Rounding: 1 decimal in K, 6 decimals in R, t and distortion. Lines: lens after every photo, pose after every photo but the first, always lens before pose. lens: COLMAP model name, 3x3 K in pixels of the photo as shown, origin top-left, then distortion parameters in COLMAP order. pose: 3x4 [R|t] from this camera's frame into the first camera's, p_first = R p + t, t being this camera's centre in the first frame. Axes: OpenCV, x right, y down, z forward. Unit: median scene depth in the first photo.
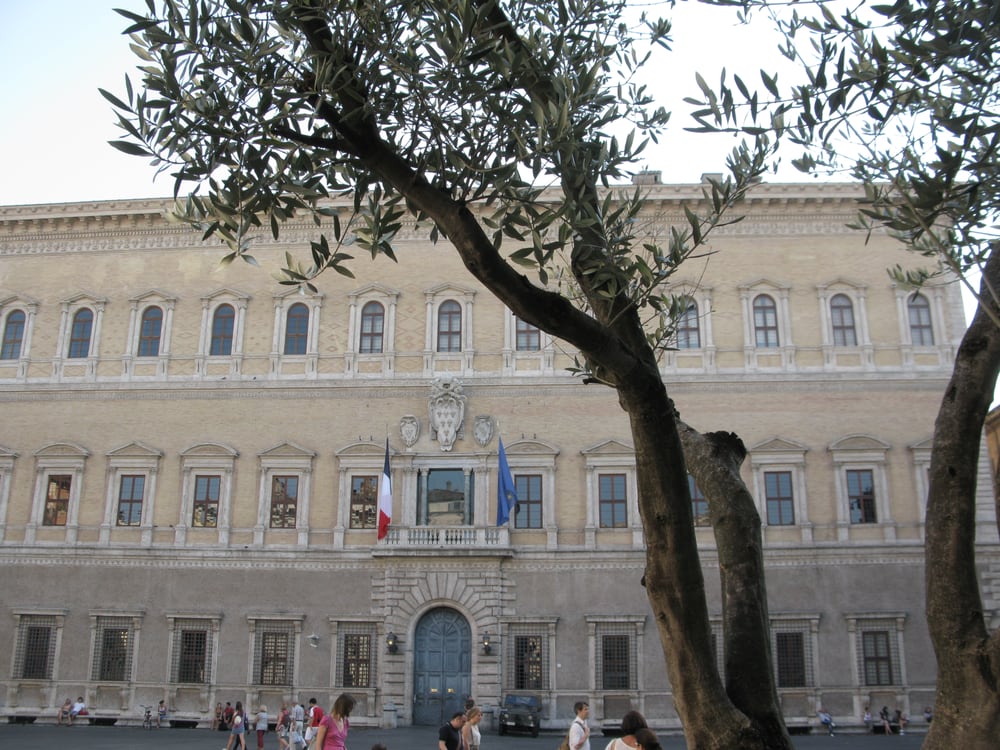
lens RADIAL K [[1040.5, 0, 500.0], [0, 1040.5, 375.0], [0, 0, 1]] dist [-0.209808, 0.272716]
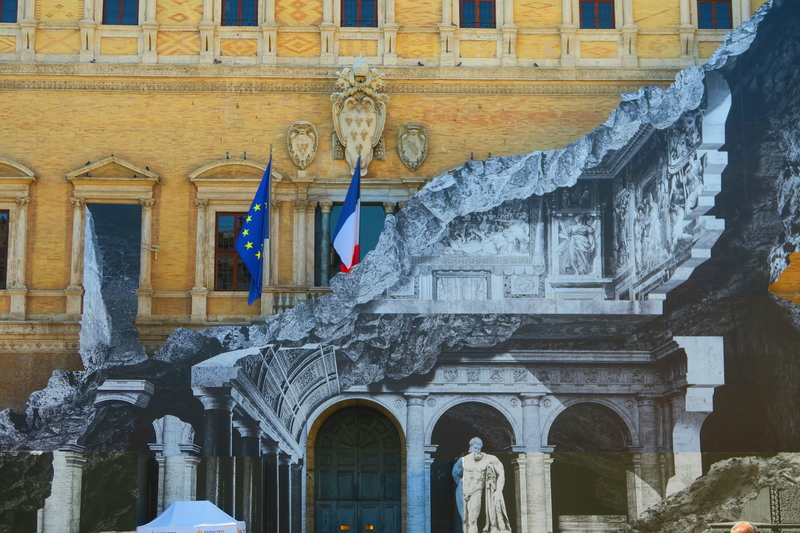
lens RADIAL K [[1535.0, 0, 399.0], [0, 1535.0, 288.3], [0, 0, 1]] dist [0.029532, 0.018925]
pose [[0.995021, 0.009031, 0.099259, -0.123195], [-0.023276, 0.989405, 0.143303, 0.001729], [-0.096913, -0.144900, 0.984689, 0.006278]]
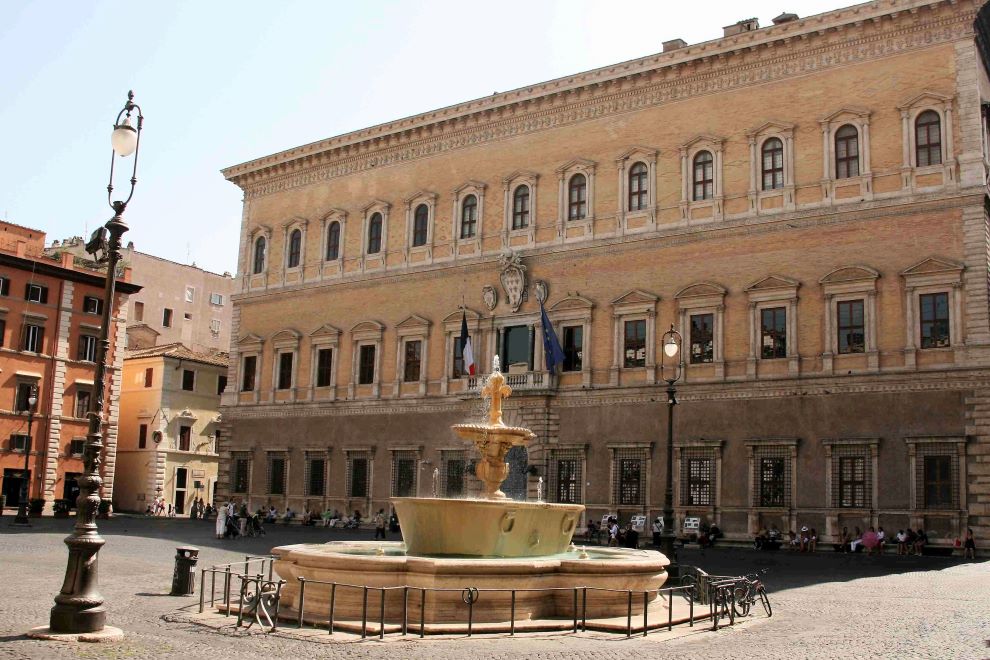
lens RADIAL K [[1017.8, 0, 495.1], [0, 1017.8, 367.8], [0, 0, 1]] dist [-0.137236, 0.024537]
pose [[0.845752, -0.053547, -0.530882, 0.562712], [0.136760, 0.983470, 0.118677, -0.007864], [0.515752, -0.172974, 0.839095, -0.035881]]
